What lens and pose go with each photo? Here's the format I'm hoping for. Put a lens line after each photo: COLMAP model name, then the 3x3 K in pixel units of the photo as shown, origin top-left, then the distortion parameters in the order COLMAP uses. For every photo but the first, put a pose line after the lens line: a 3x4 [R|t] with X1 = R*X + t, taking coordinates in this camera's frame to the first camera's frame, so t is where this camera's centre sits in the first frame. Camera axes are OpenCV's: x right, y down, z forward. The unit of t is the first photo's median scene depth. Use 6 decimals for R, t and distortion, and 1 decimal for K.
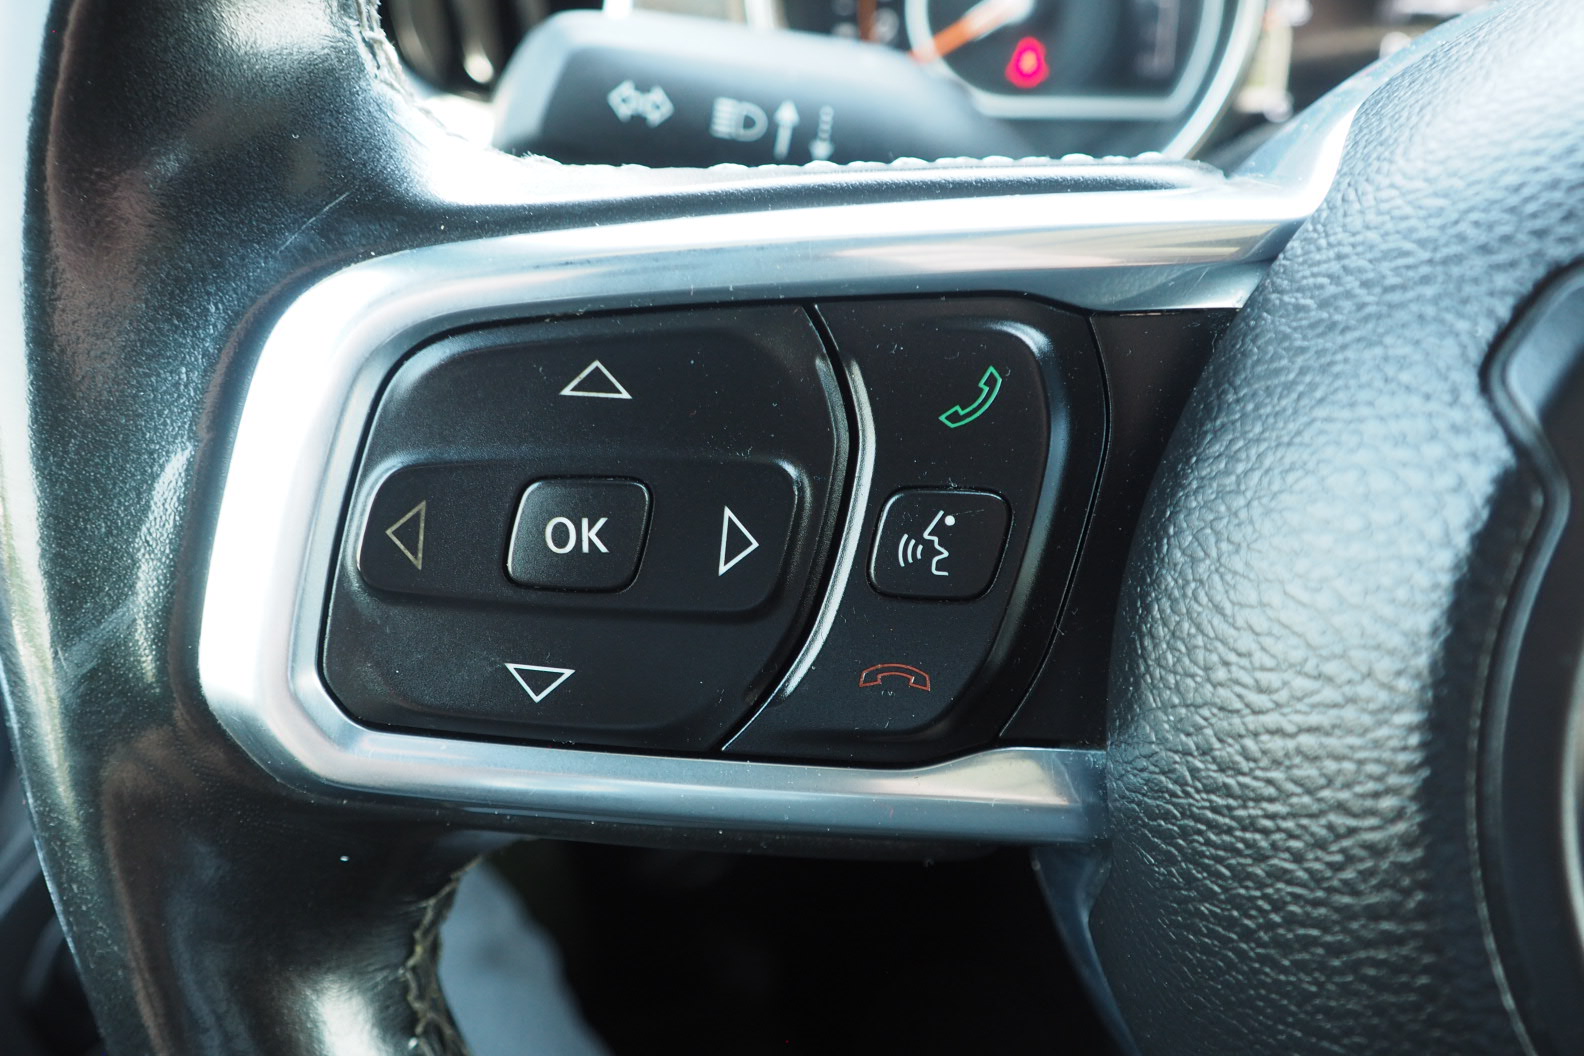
lens RADIAL K [[1182.1, 0, 789.5], [0, 1182.1, 504.5], [0, 0, 1]] dist [0.000012, 0.007813]
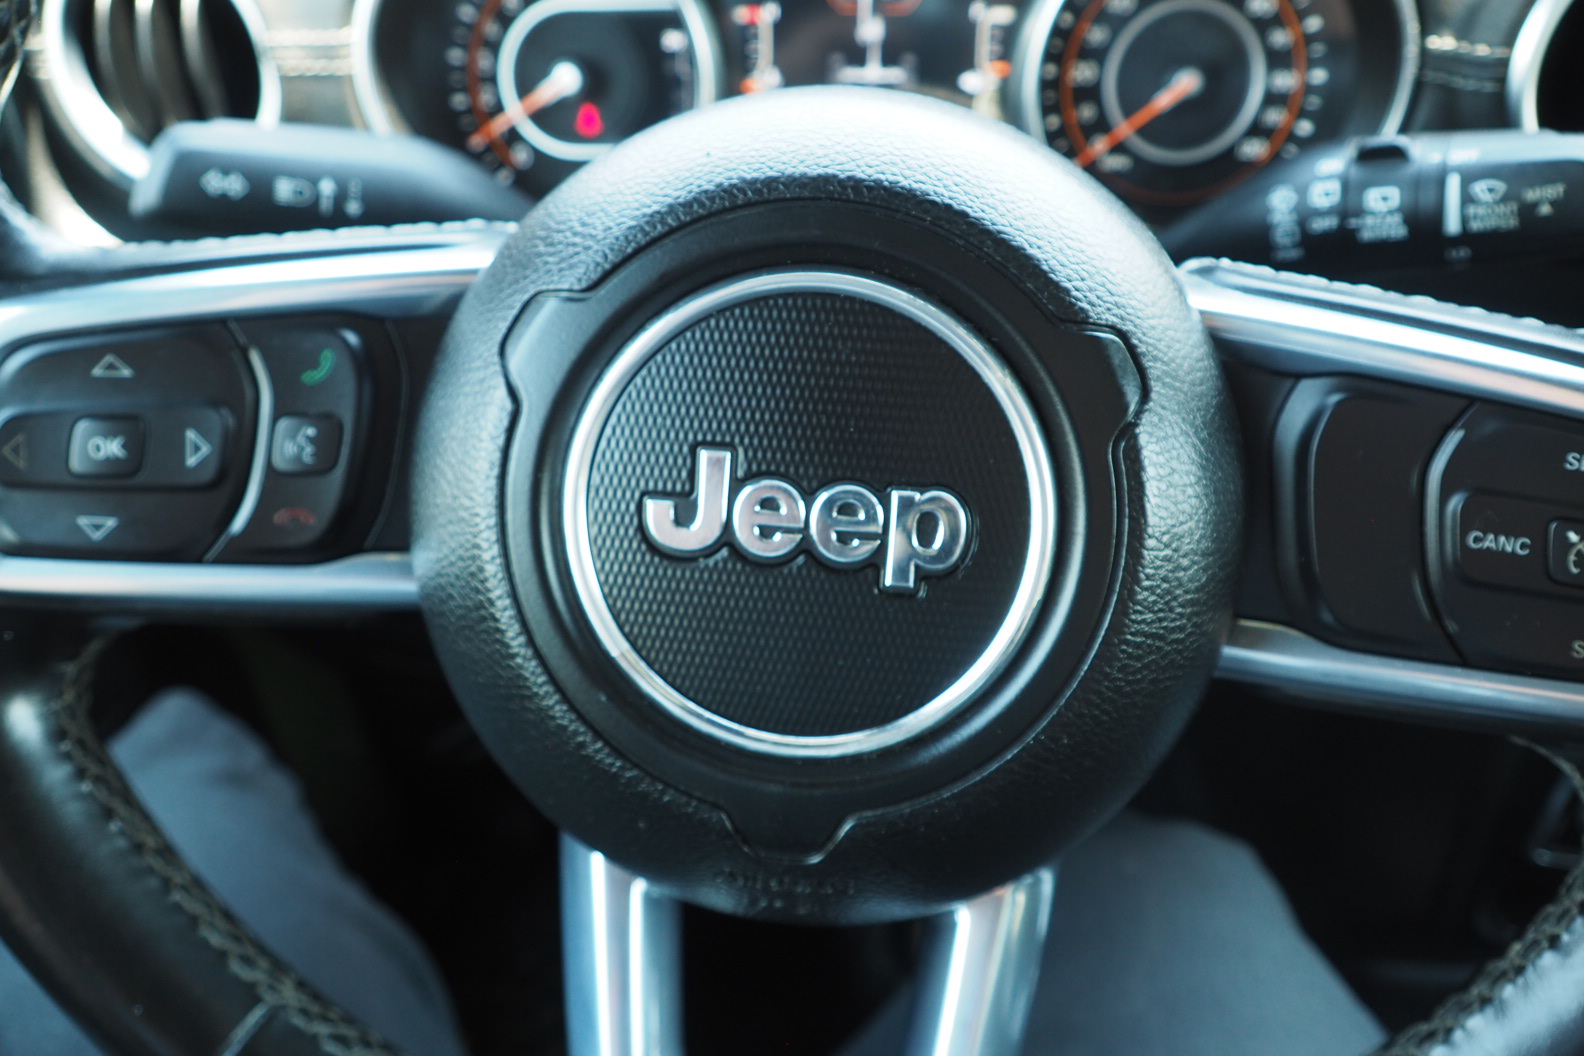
lens RADIAL K [[1112.2, 0, 784.2], [0, 1112.2, 458.6], [0, 0, 1]] dist [-0.044699, -0.001640]
pose [[0.994009, -0.045481, 0.099388, 0.705044], [0.045027, 0.998963, 0.006811, 0.078020], [-0.099595, -0.002295, 0.995025, -0.825796]]
